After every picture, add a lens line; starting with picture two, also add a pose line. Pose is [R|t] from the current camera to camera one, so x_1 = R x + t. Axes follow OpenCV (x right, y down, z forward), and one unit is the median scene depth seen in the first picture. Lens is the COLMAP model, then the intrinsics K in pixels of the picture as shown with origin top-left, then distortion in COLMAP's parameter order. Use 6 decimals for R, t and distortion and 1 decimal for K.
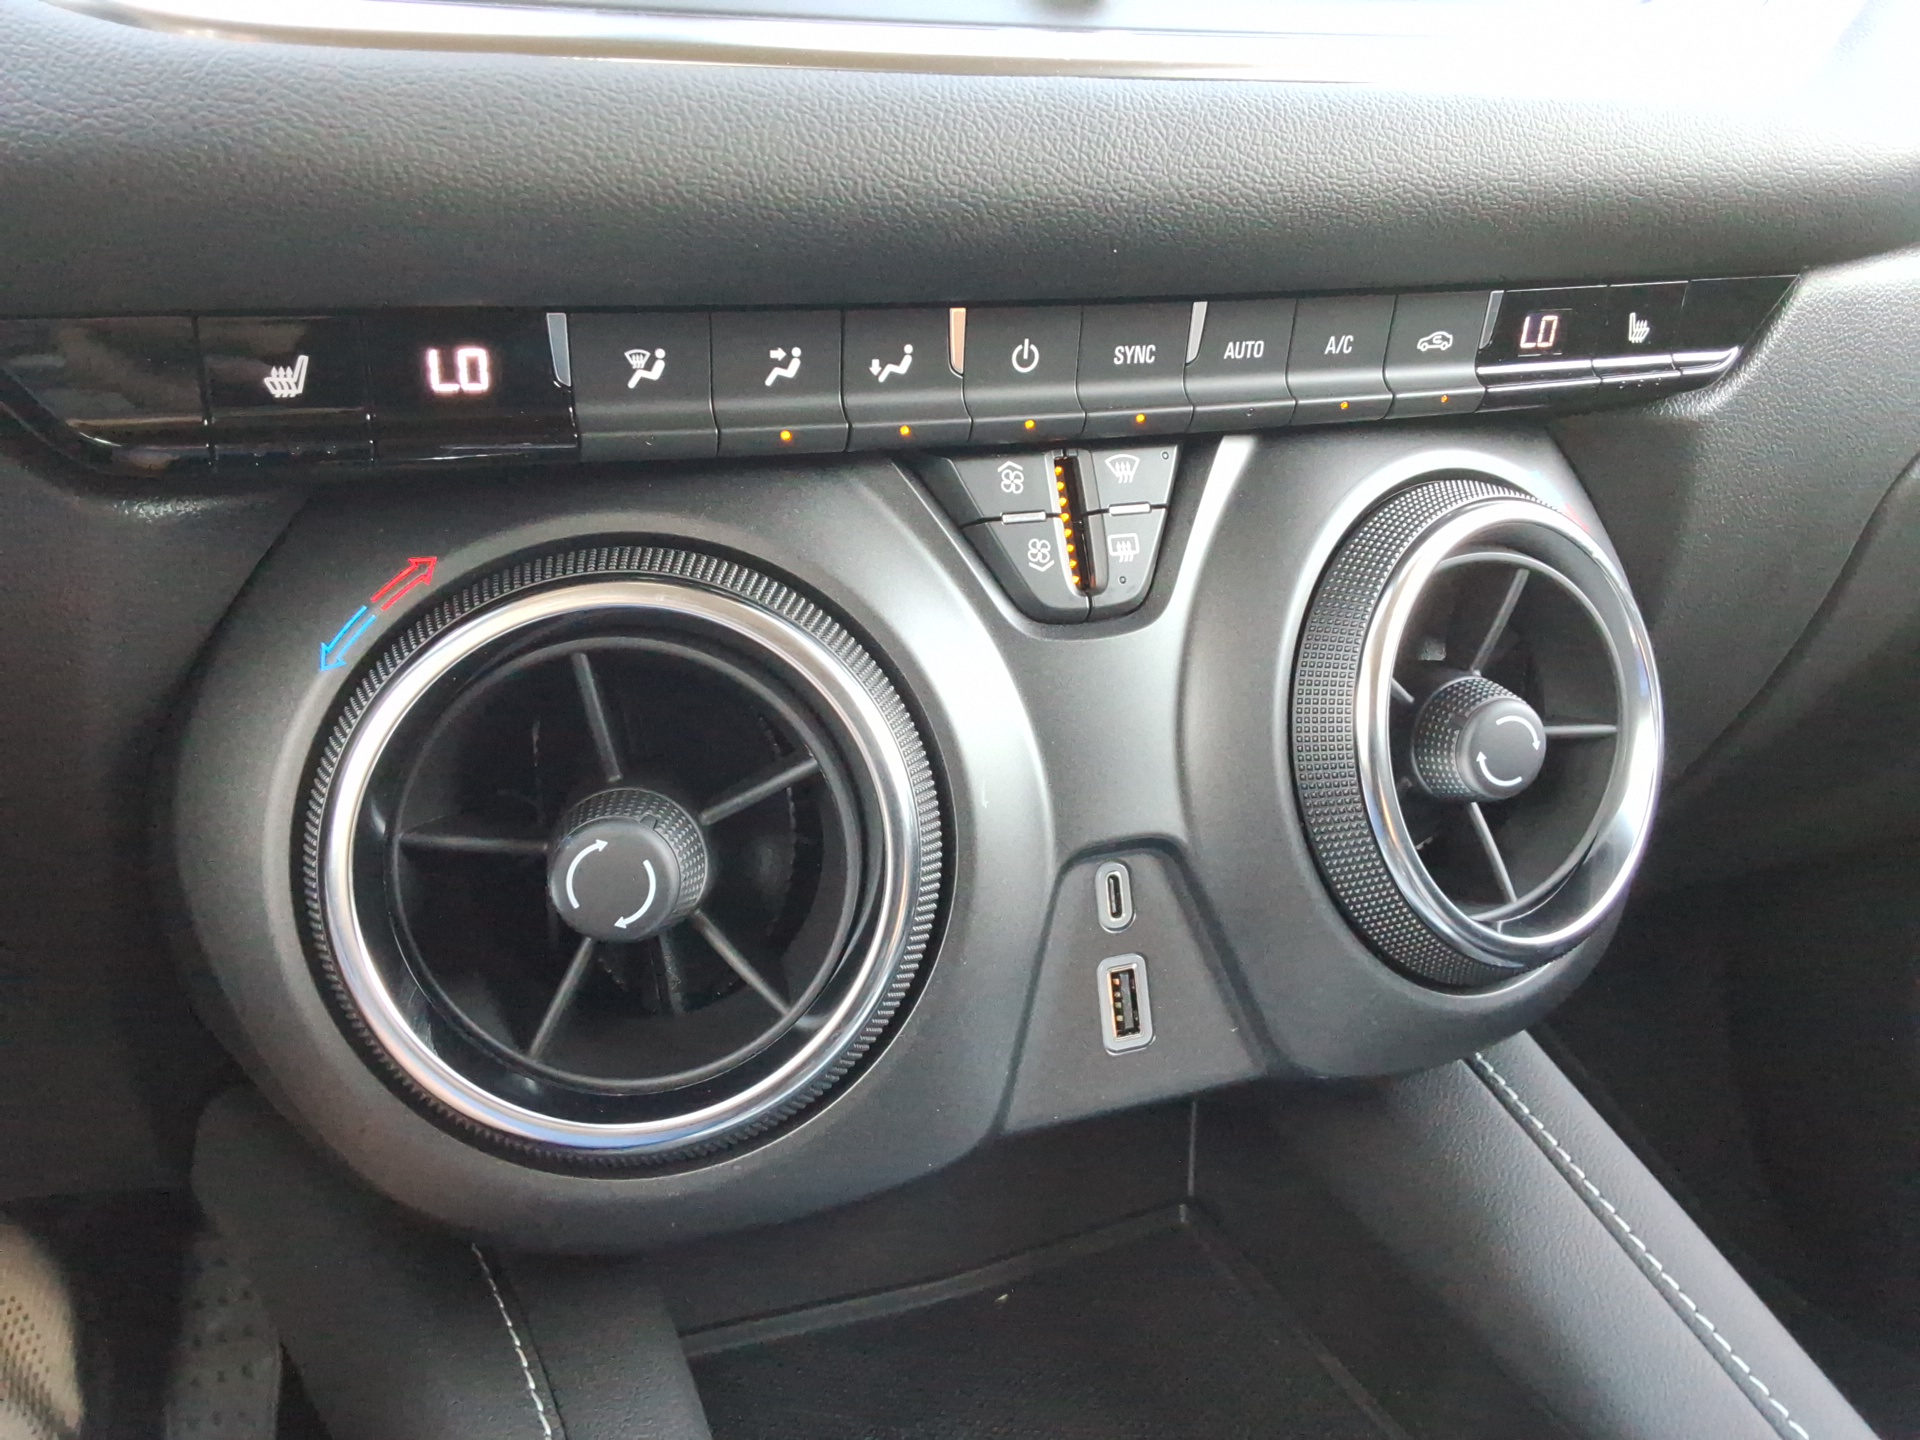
lens RADIAL K [[1542.1, 0, 968.4], [0, 1542.1, 706.7], [0, 0, 1]] dist [0.137401, -0.236448]
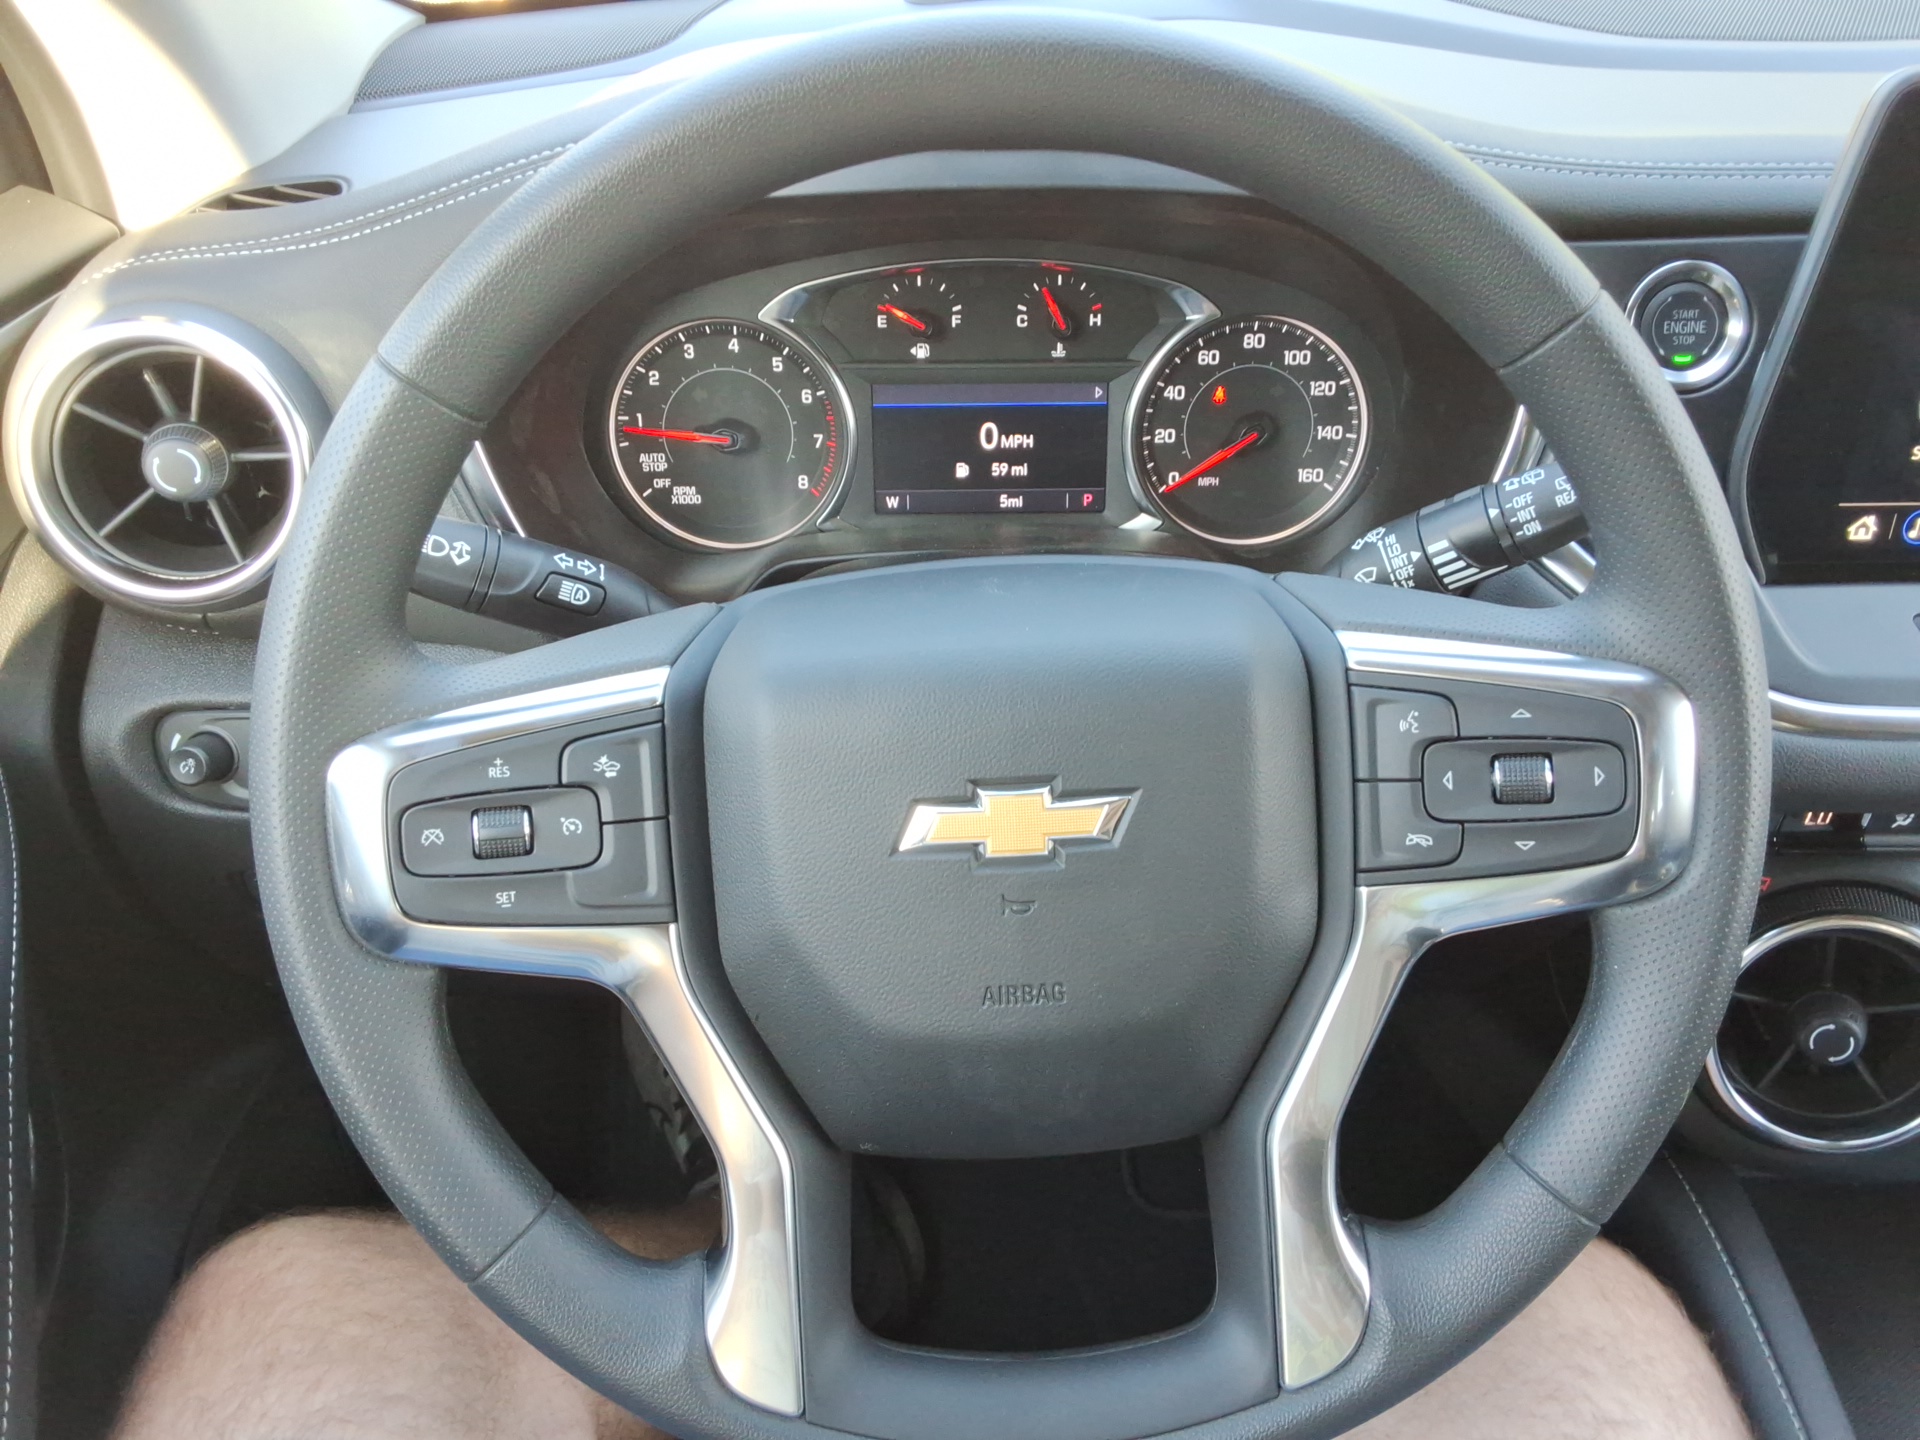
lens RADIAL K [[1542.1, 0, 968.4], [0, 1542.1, 706.7], [0, 0, 1]] dist [0.137401, -0.236448]
pose [[0.931920, 0.181175, -0.314166, -0.716529], [-0.101971, 0.962229, 0.252423, -0.743744], [0.348032, -0.203202, 0.915195, -1.312685]]
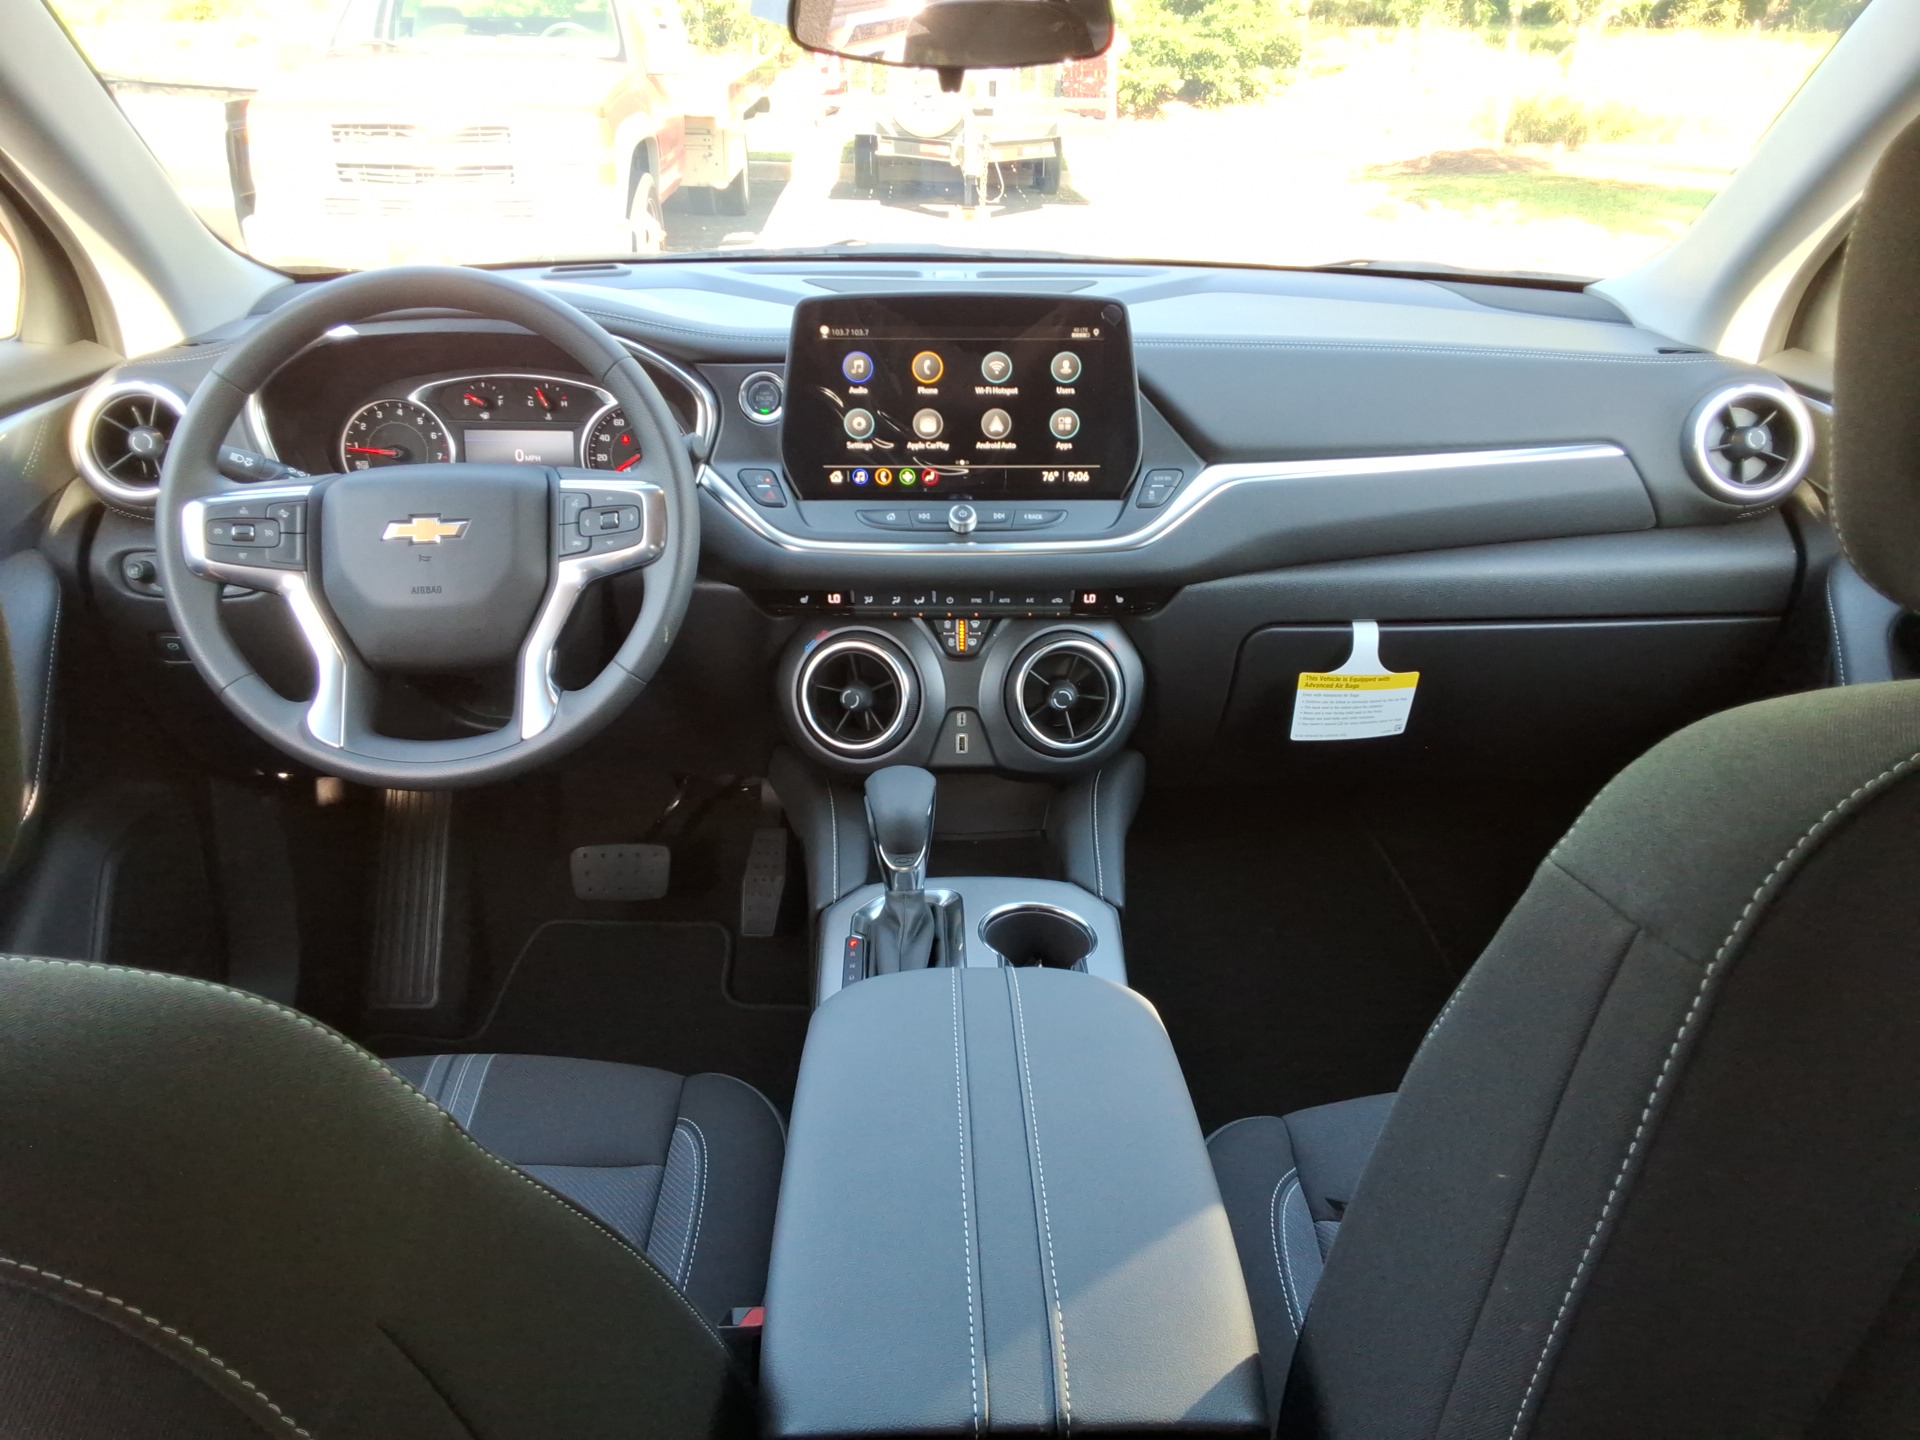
lens RADIAL K [[1542.1, 0, 968.4], [0, 1542.1, 706.7], [0, 0, 1]] dist [0.137401, -0.236448]
pose [[0.936991, 0.130903, -0.323901, 1.704439], [-0.111005, 0.990655, 0.079250, -0.295279], [0.331248, -0.038302, 0.942766, -3.510470]]
